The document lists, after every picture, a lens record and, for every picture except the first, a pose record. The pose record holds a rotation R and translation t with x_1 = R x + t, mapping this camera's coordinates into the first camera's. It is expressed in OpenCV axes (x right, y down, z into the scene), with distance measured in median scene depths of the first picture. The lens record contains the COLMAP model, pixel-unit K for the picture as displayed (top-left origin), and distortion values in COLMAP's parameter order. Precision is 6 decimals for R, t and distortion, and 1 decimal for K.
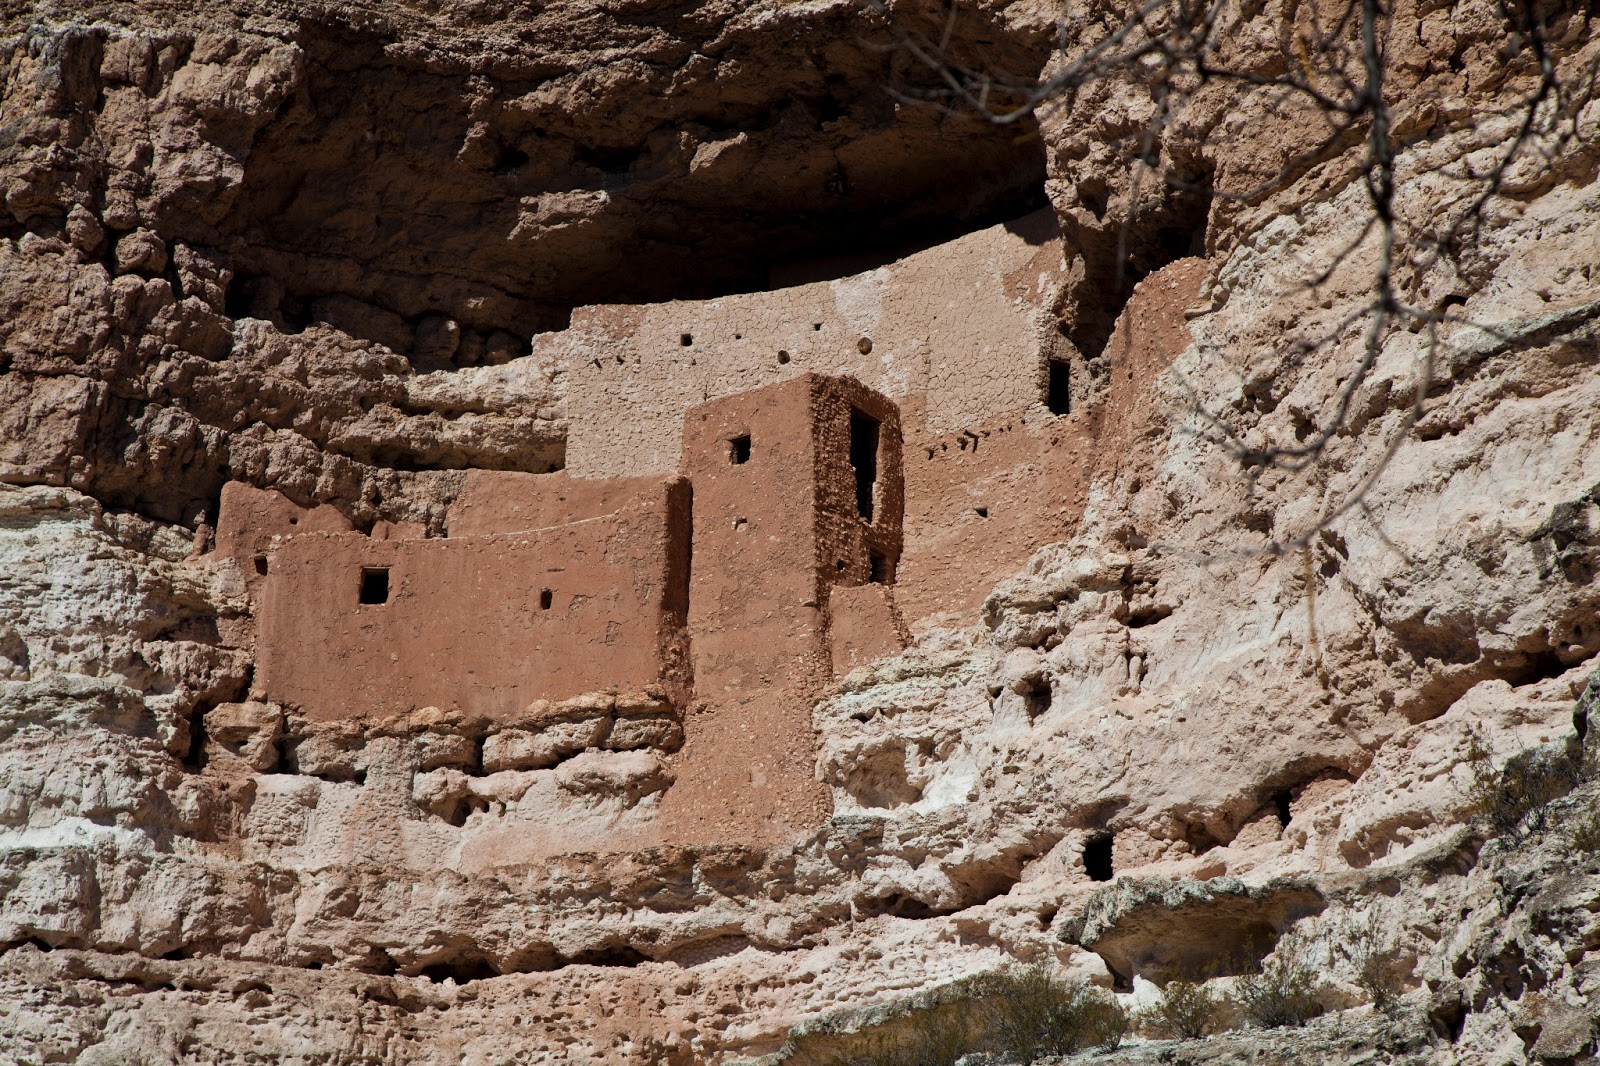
lens RADIAL K [[3774.6, 0, 784.5], [0, 3774.6, 540.0], [0, 0, 1]] dist [0.510101, 0.000000]
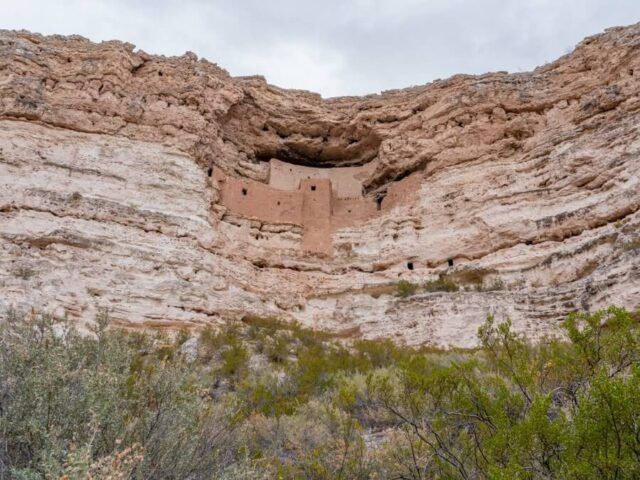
lens RADIAL K [[488.9, 0, 346.8], [0, 488.9, 244.6], [0, 0, 1]] dist [-0.029216, 0.034167]
pose [[0.818279, 0.251834, 0.516720, -0.330823], [-0.201920, 0.967566, -0.151802, 0.159771], [-0.538190, 0.019881, 0.842589, 0.386410]]
